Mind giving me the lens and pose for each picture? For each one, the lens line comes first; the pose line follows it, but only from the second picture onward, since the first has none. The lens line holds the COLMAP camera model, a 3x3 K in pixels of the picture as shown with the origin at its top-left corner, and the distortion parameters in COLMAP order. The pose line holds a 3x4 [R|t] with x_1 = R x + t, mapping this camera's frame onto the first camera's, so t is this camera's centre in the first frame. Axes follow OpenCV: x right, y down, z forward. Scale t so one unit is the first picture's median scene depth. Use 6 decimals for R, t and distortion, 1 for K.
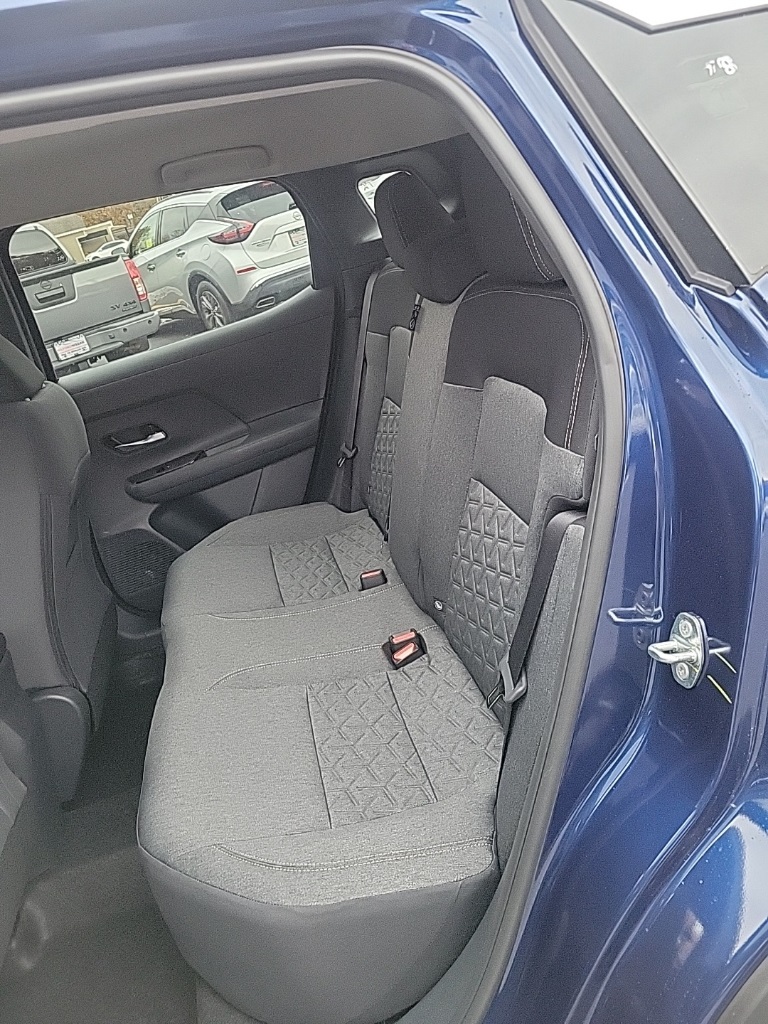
lens RADIAL K [[767.6, 0, 387.5], [0, 767.6, 508.0], [0, 0, 1]] dist [0.062683, -0.030304]
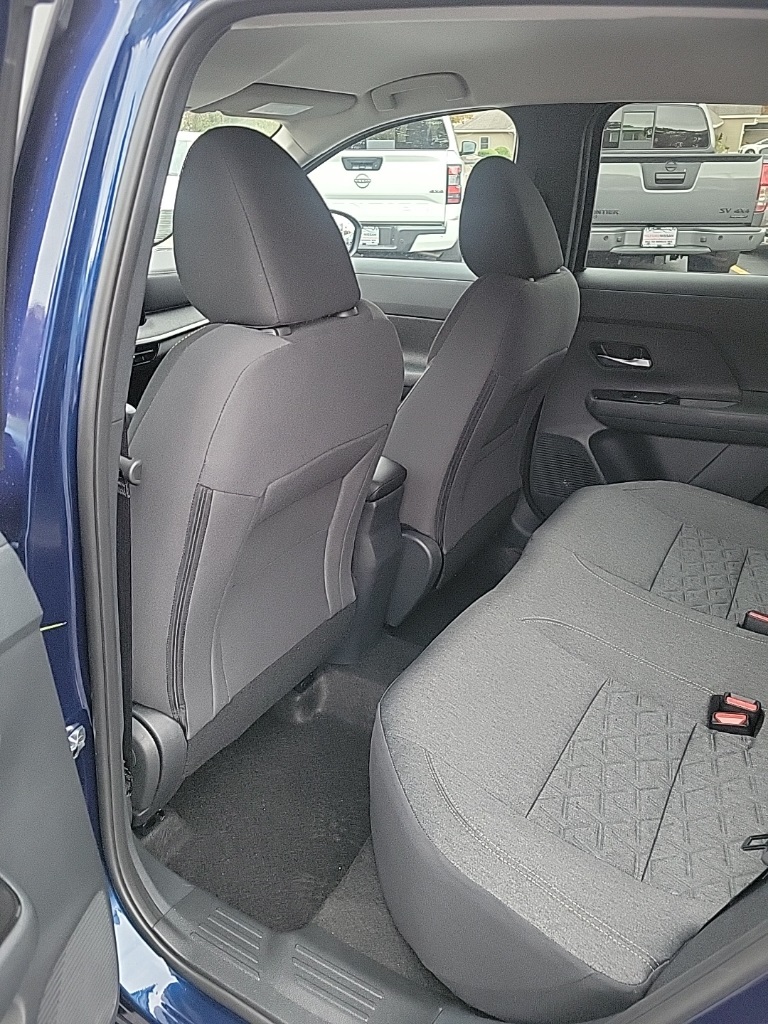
lens RADIAL K [[770.3, 0, 380.1], [0, 770.3, 520.1], [0, 0, 1]] dist [0.039577, -0.009369]
pose [[0.698793, 0.514864, -0.496593, 0.046485], [-0.440367, 0.856711, 0.268559, -0.042122], [0.563708, 0.031016, 0.825392, 0.050004]]
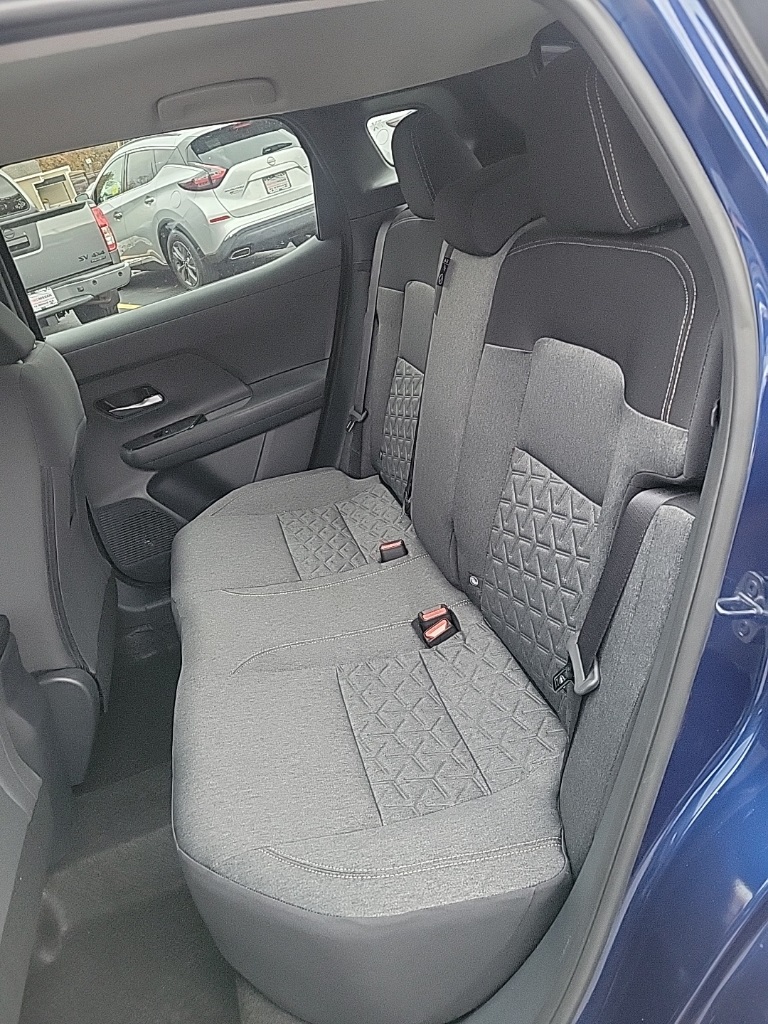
lens RADIAL K [[761.6, 0, 384.0], [0, 761.6, 512.0], [0, 0, 1]] dist [0.082832, -0.058783]
pose [[0.999398, -0.010763, 0.032996, -0.051549], [0.008639, 0.997922, 0.063857, -0.013483], [-0.033614, -0.063533, 0.997413, 0.048691]]
